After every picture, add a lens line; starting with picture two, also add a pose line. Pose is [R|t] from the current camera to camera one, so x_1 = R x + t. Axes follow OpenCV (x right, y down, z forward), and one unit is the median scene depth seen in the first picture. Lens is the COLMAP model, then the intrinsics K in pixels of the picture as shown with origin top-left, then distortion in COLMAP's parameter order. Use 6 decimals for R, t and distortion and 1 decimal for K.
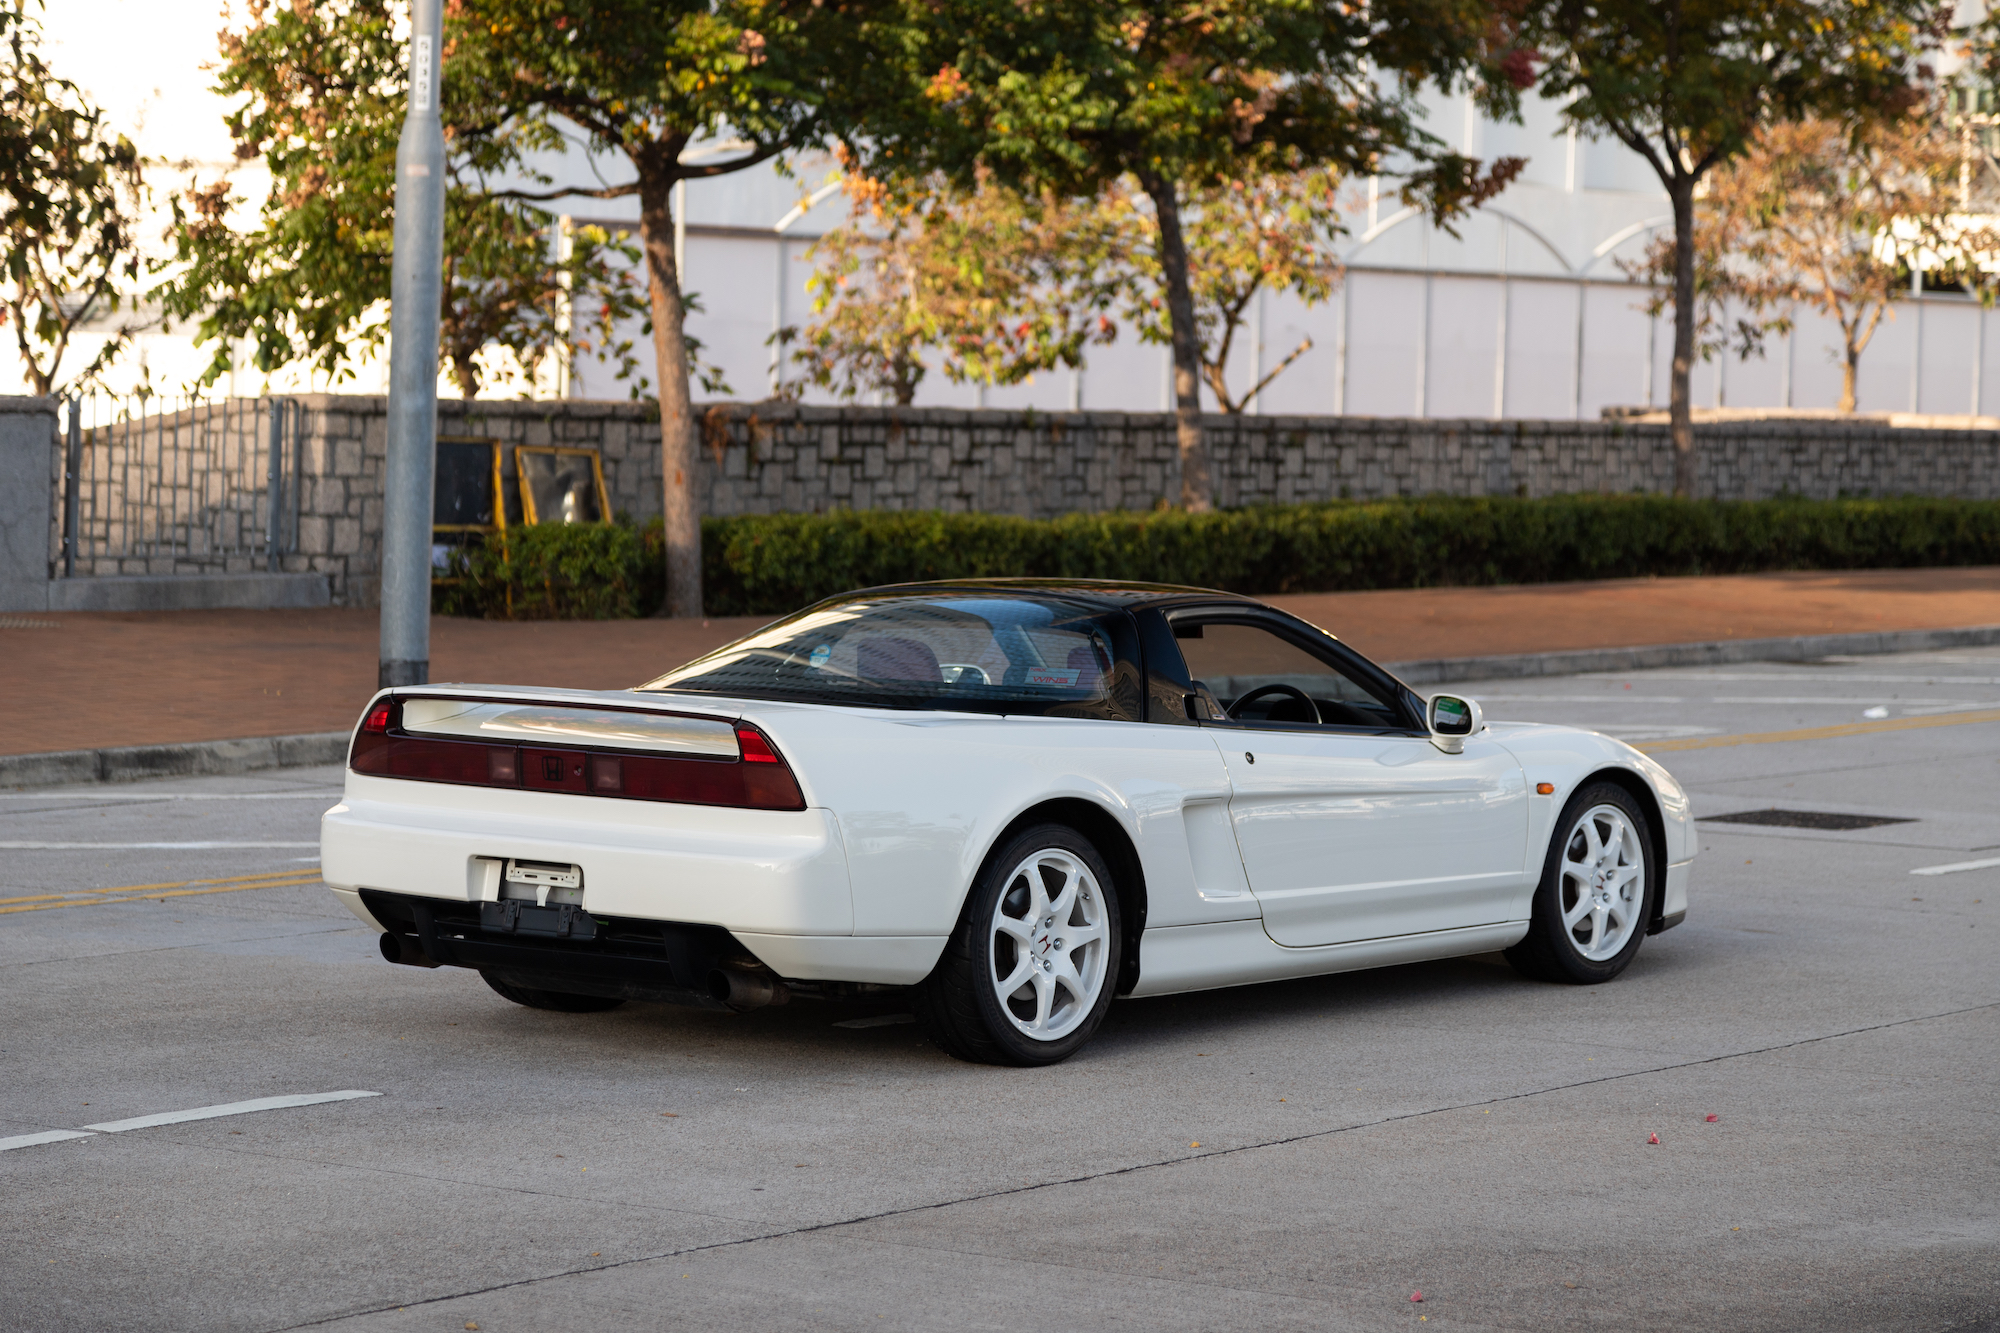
lens RADIAL K [[5498.1, 0, 1000.0], [0, 5498.1, 666.5], [0, 0, 1]] dist [0.060298, -0.662848]
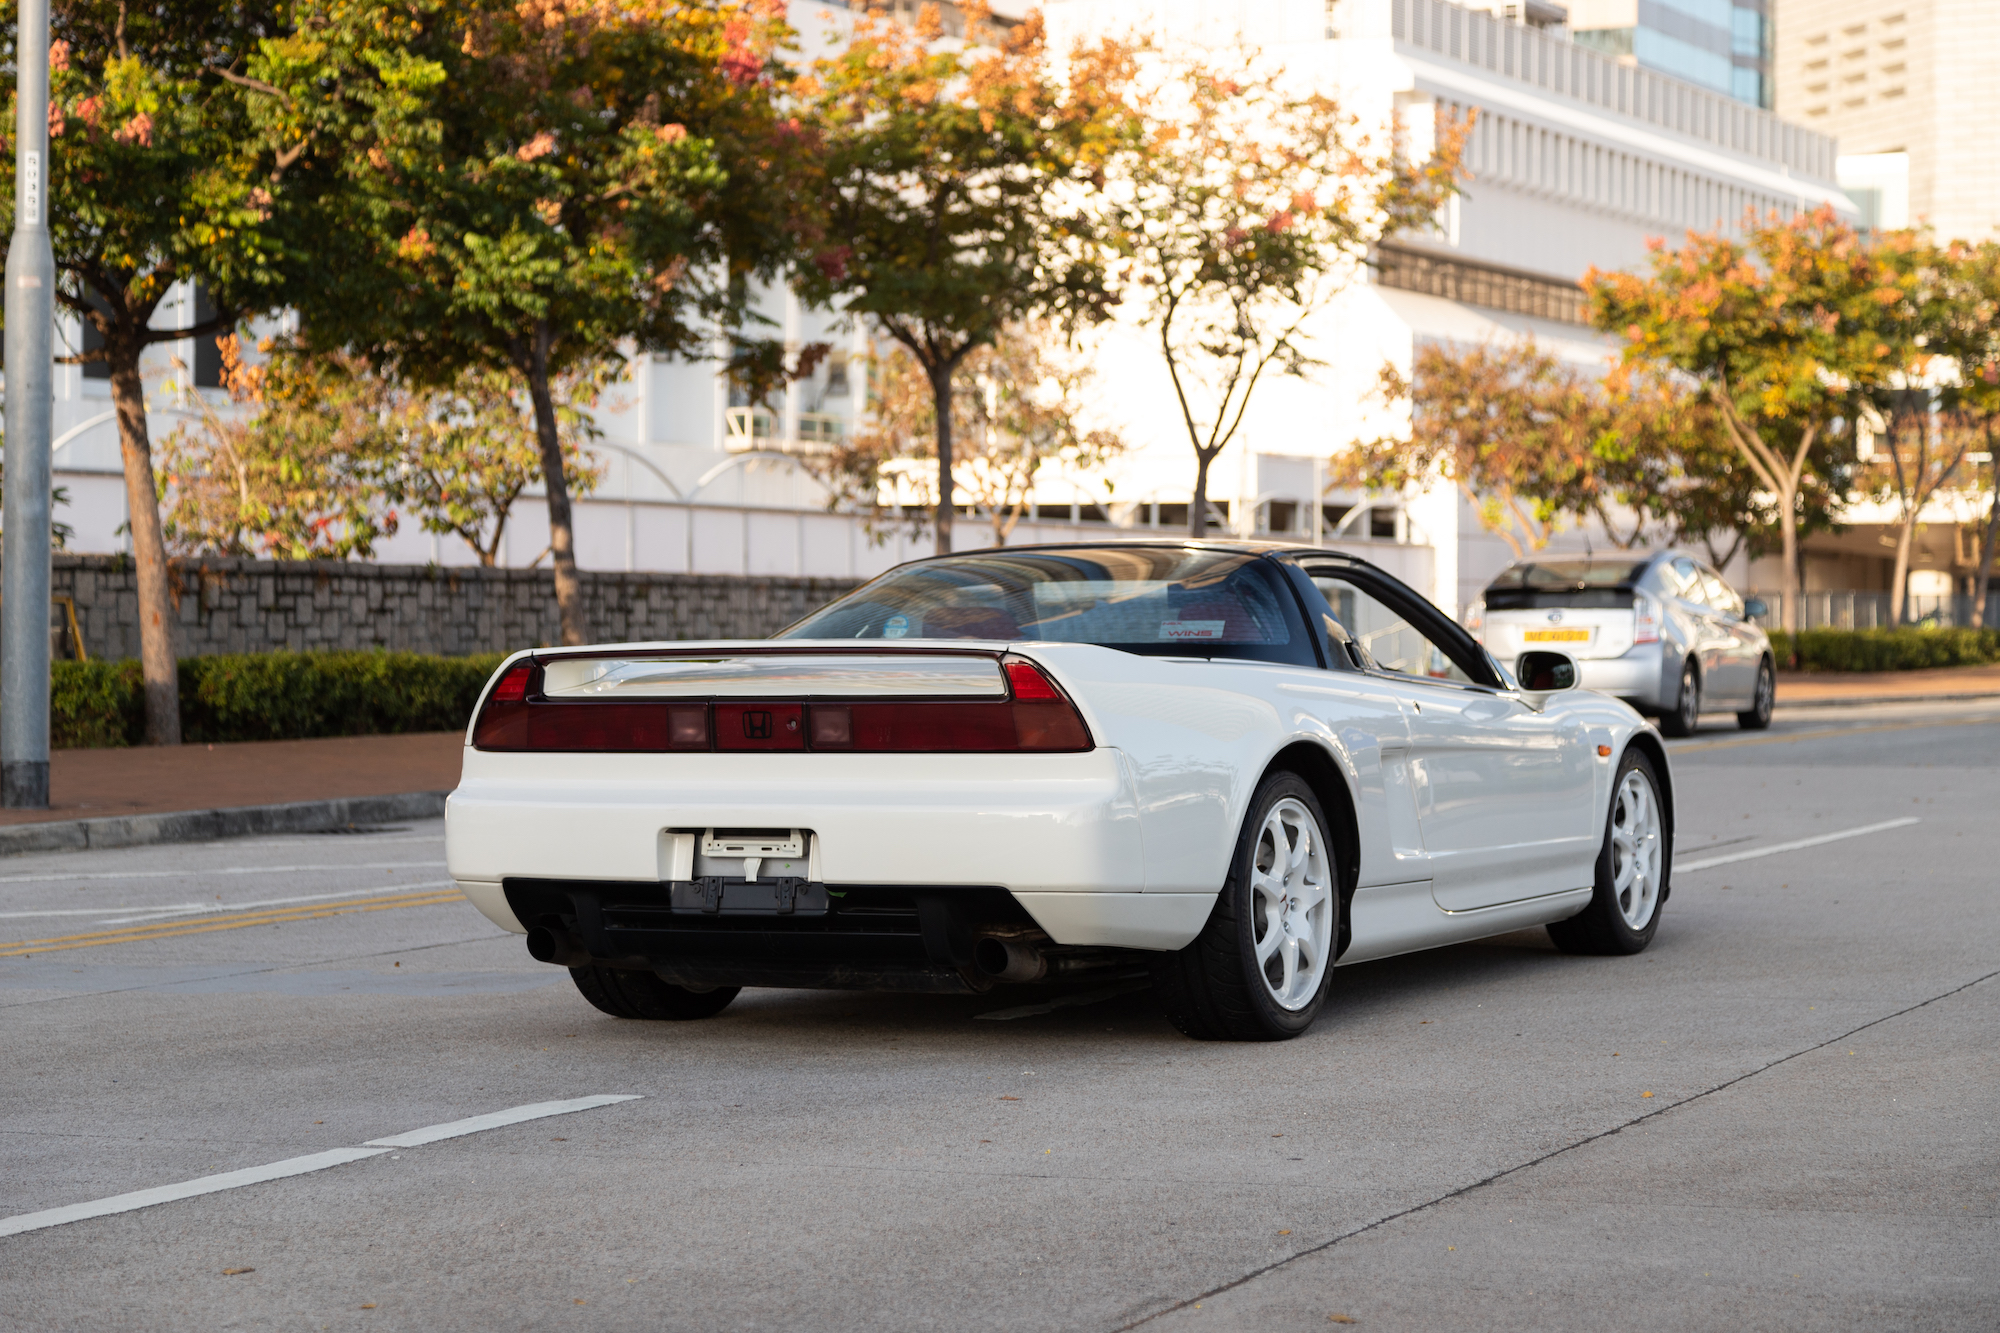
lens RADIAL K [[4276.0, 0, 1000.0], [0, 4276.0, 558.0], [0, 0, 1]] dist [-0.048572, 0.099409]
pose [[0.971814, -0.022839, 0.234641, -0.093151], [0.040378, 0.996714, -0.070217, 0.019045], [-0.232266, 0.077712, 0.969543, 0.149476]]
